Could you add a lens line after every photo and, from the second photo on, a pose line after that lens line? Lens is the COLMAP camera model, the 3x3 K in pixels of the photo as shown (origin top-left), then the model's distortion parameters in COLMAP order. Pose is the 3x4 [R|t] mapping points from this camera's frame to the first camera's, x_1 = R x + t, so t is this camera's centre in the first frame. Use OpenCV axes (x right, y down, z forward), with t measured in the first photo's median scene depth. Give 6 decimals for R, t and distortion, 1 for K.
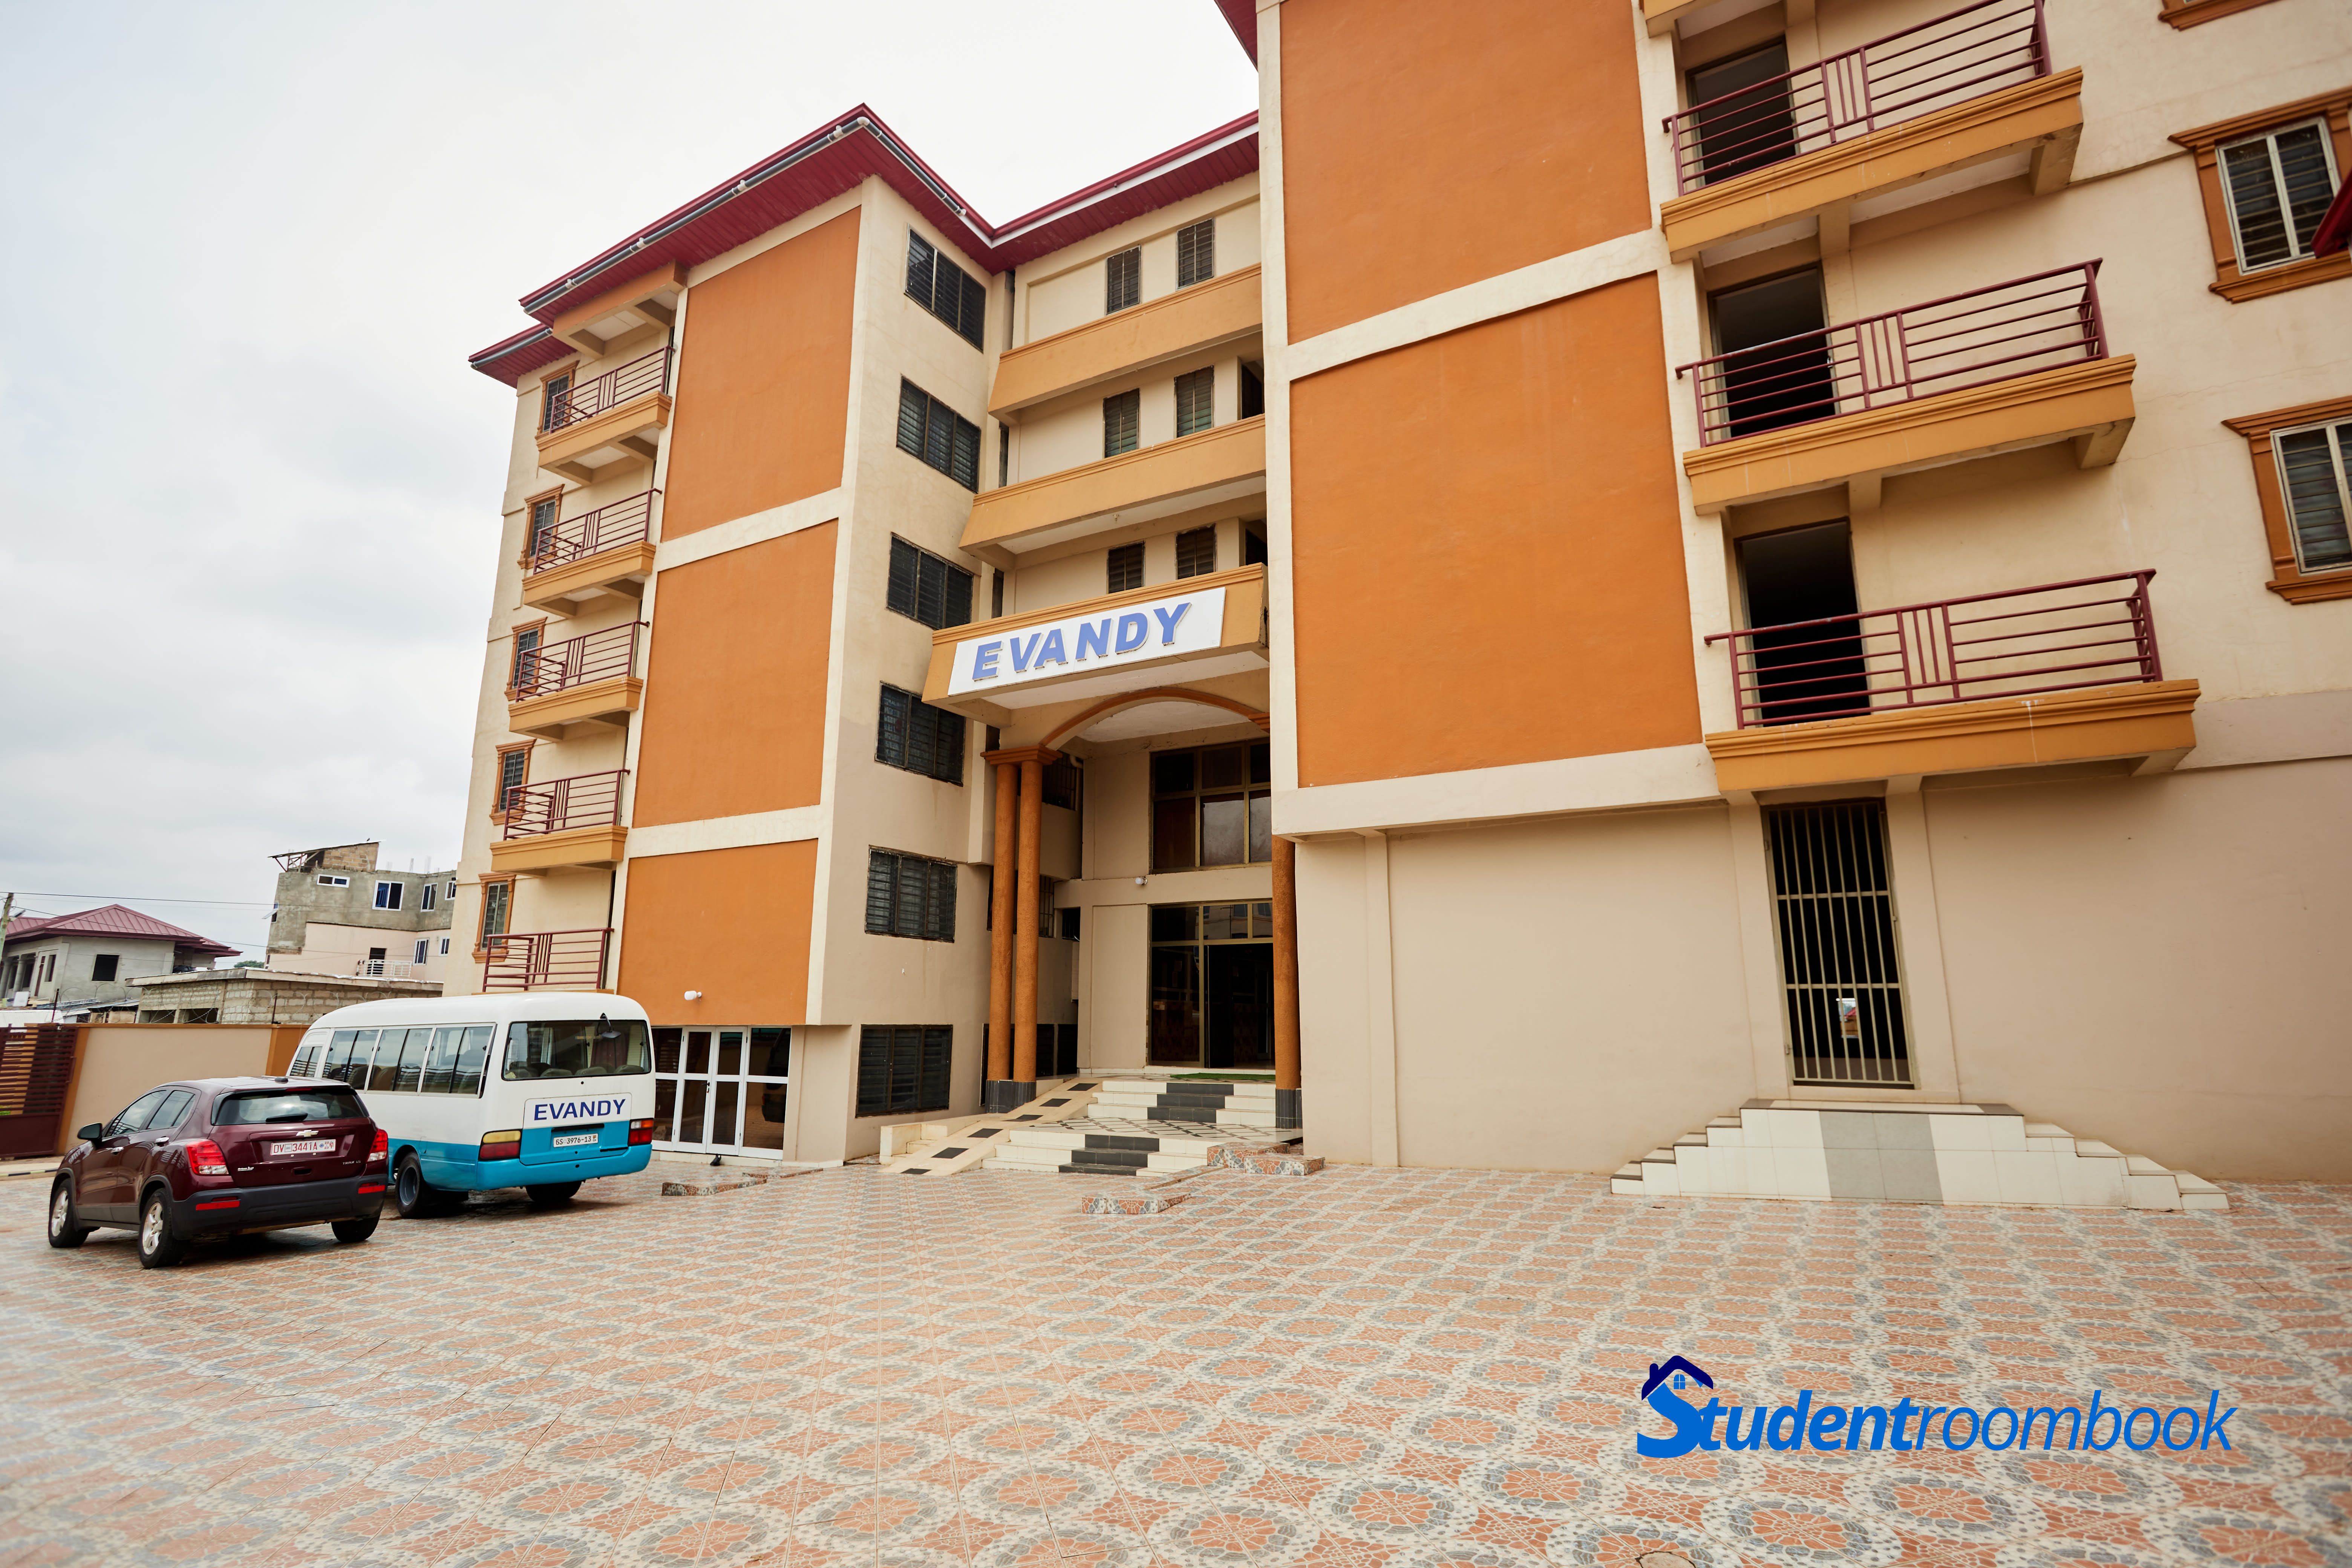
lens RADIAL K [[1140.8, 0, 1176.0], [0, 1140.8, 784.0], [0, 0, 1]] dist [-0.001139, -0.000674]
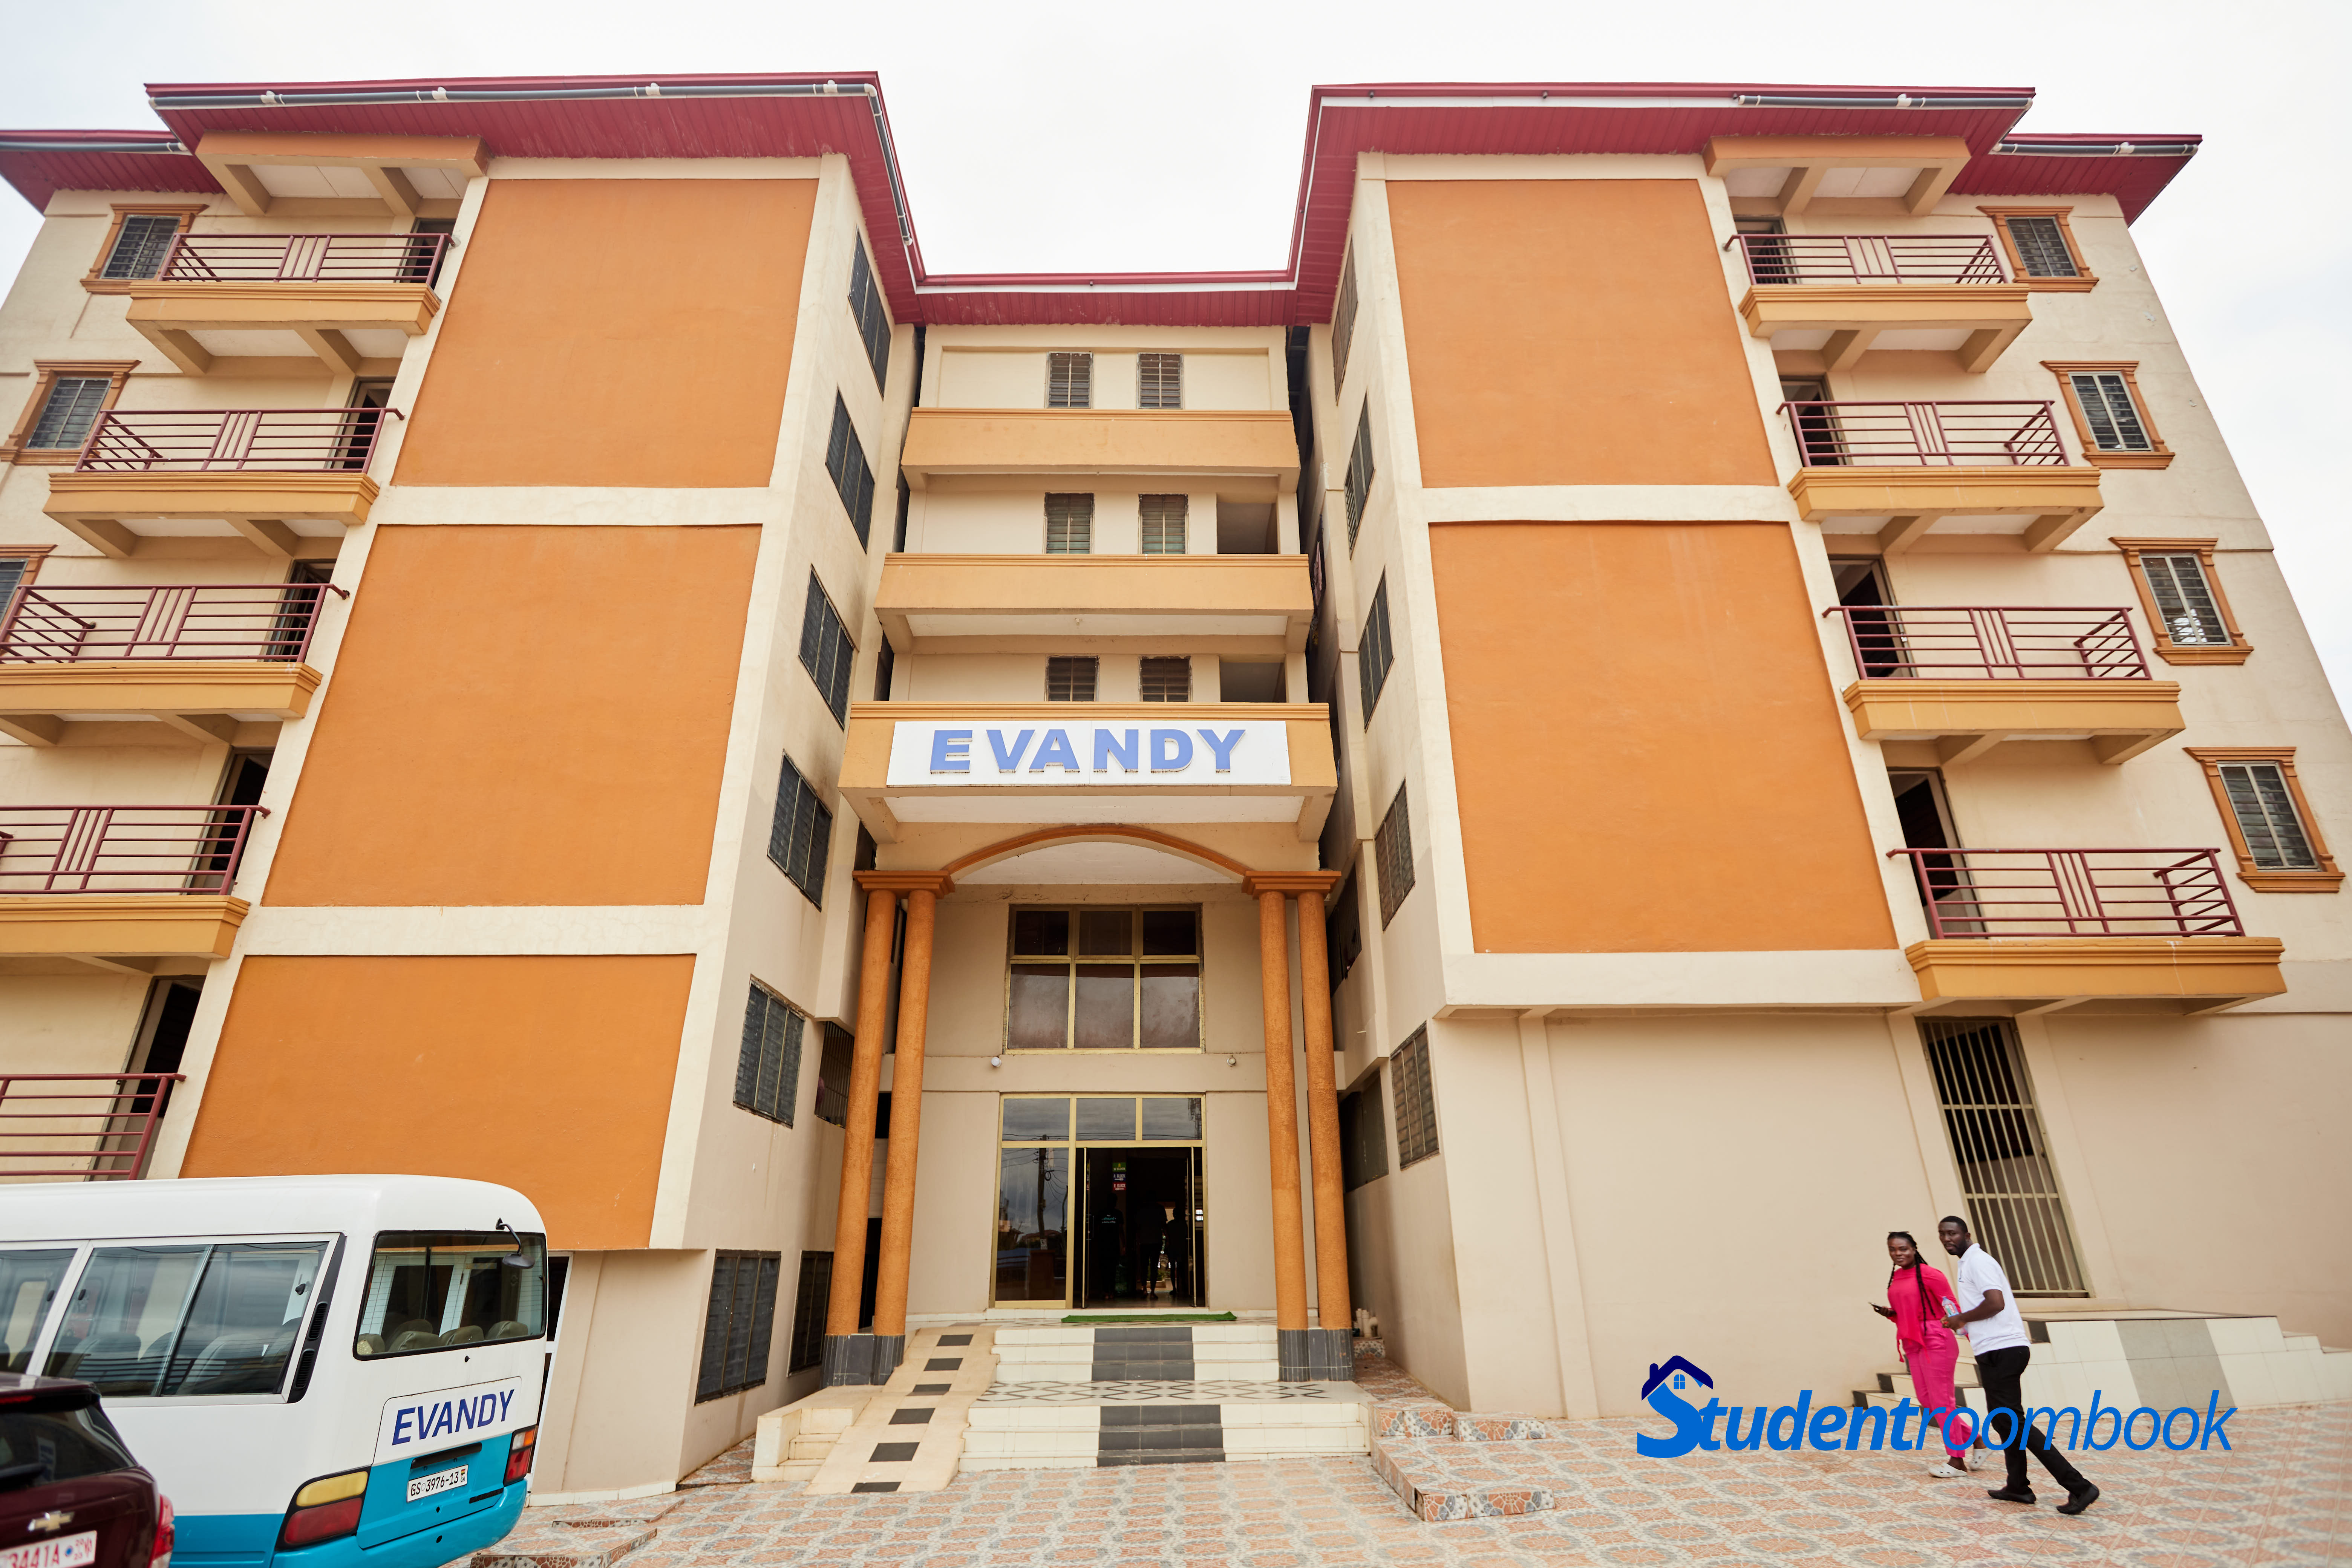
lens RADIAL K [[1140.8, 0, 1176.0], [0, 1140.8, 784.0], [0, 0, 1]] dist [-0.001139, -0.000674]
pose [[0.860031, 0.188867, 0.474001, -0.408998], [-0.095164, 0.972044, -0.214647, 0.067400], [-0.501289, 0.139495, 0.853961, 0.273897]]
